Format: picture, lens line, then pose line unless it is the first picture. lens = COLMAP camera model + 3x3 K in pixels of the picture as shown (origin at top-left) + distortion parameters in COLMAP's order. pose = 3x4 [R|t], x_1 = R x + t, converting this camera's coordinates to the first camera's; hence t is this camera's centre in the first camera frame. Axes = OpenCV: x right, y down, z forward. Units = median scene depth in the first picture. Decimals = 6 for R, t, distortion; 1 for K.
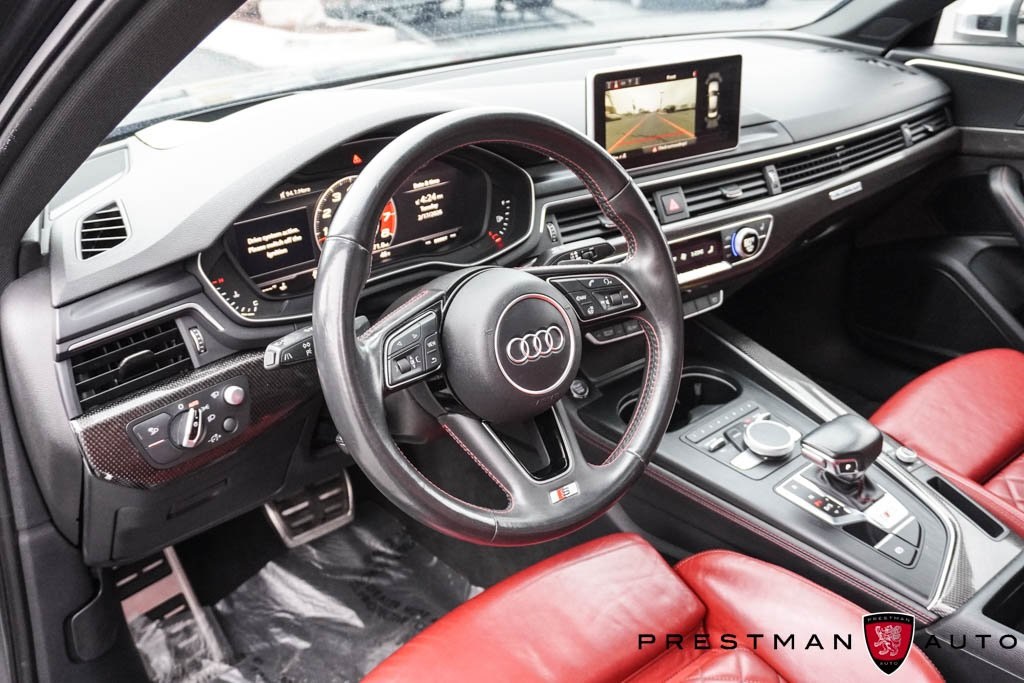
lens RADIAL K [[954.2, 0, 512.0], [0, 954.2, 341.5], [0, 0, 1]] dist [-0.000381, 0.005726]
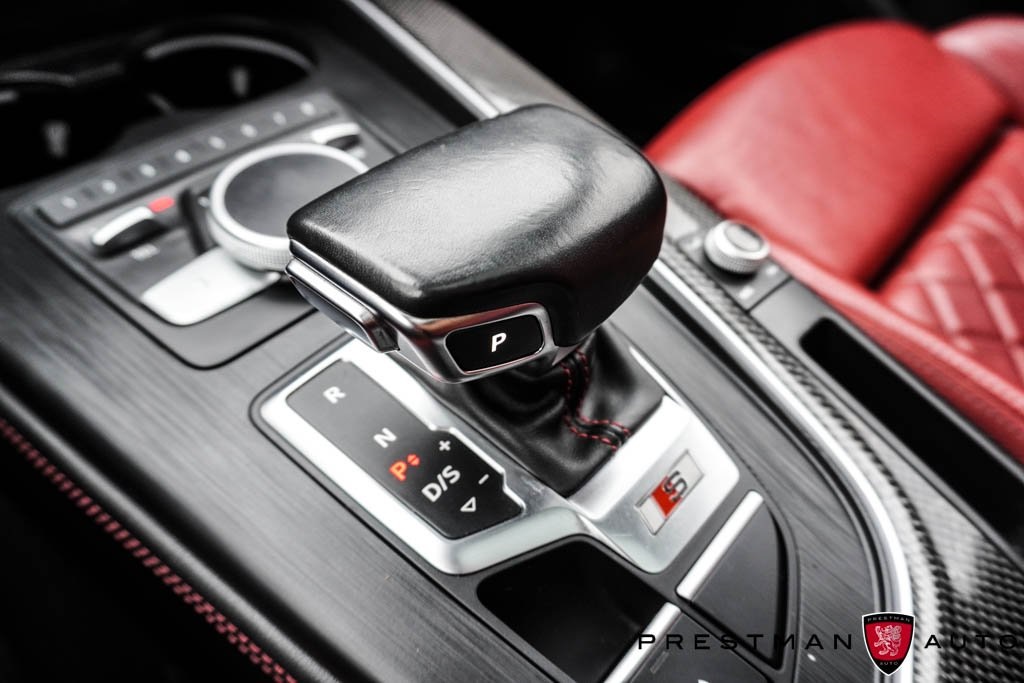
lens RADIAL K [[683.5, 0, 512.0], [0, 683.5, 341.5], [0, 0, 1]] dist [-0.065102, 0.070482]
pose [[0.989846, -0.057011, 0.130210, 0.323831], [0.013569, 0.949757, 0.312694, 0.080903], [-0.141495, -0.307752, 0.940887, 0.827933]]
